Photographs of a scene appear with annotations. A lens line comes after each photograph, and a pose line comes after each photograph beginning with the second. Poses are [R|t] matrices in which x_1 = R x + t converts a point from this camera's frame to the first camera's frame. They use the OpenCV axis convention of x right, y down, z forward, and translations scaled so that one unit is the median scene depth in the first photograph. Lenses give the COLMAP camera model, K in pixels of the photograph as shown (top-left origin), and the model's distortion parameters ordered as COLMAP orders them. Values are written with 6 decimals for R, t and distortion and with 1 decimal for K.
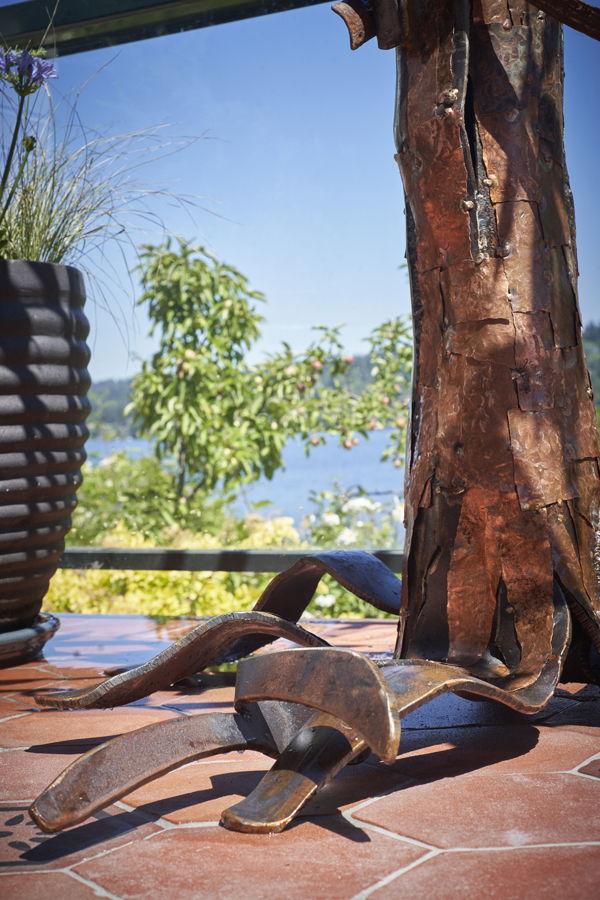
lens RADIAL K [[1719.6, 0, 298.7], [0, 1719.6, 446.4], [0, 0, 1]] dist [0.012544, 0.000000]
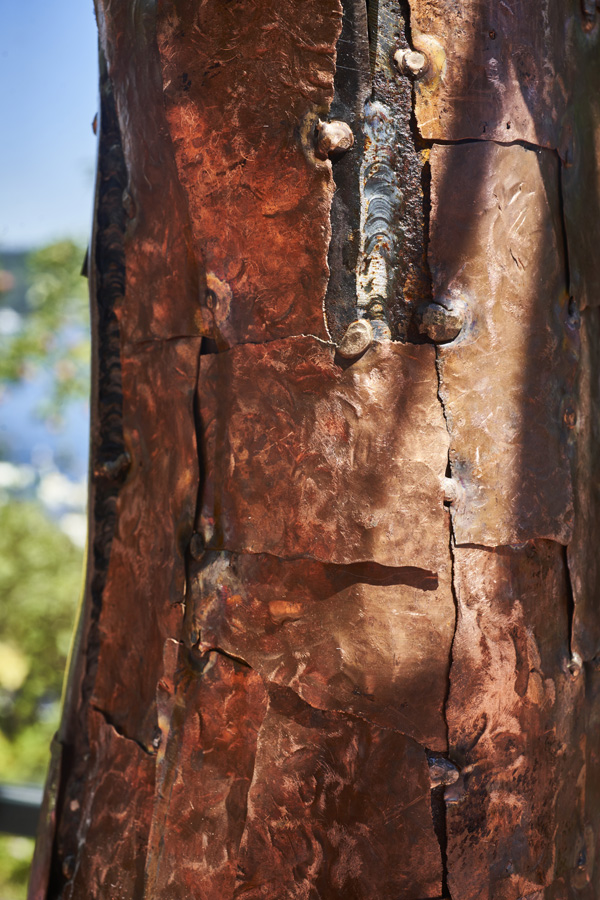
lens RADIAL K [[1719.6, 0, 295.7], [0, 1719.6, 454.3], [0, 0, 1]] dist [0.012544, 0.000000]
pose [[0.976608, 0.085219, 0.197421, 0.043459], [-0.099366, 0.993062, 0.062877, -0.106824], [-0.190693, -0.081023, 0.978300, 0.730555]]
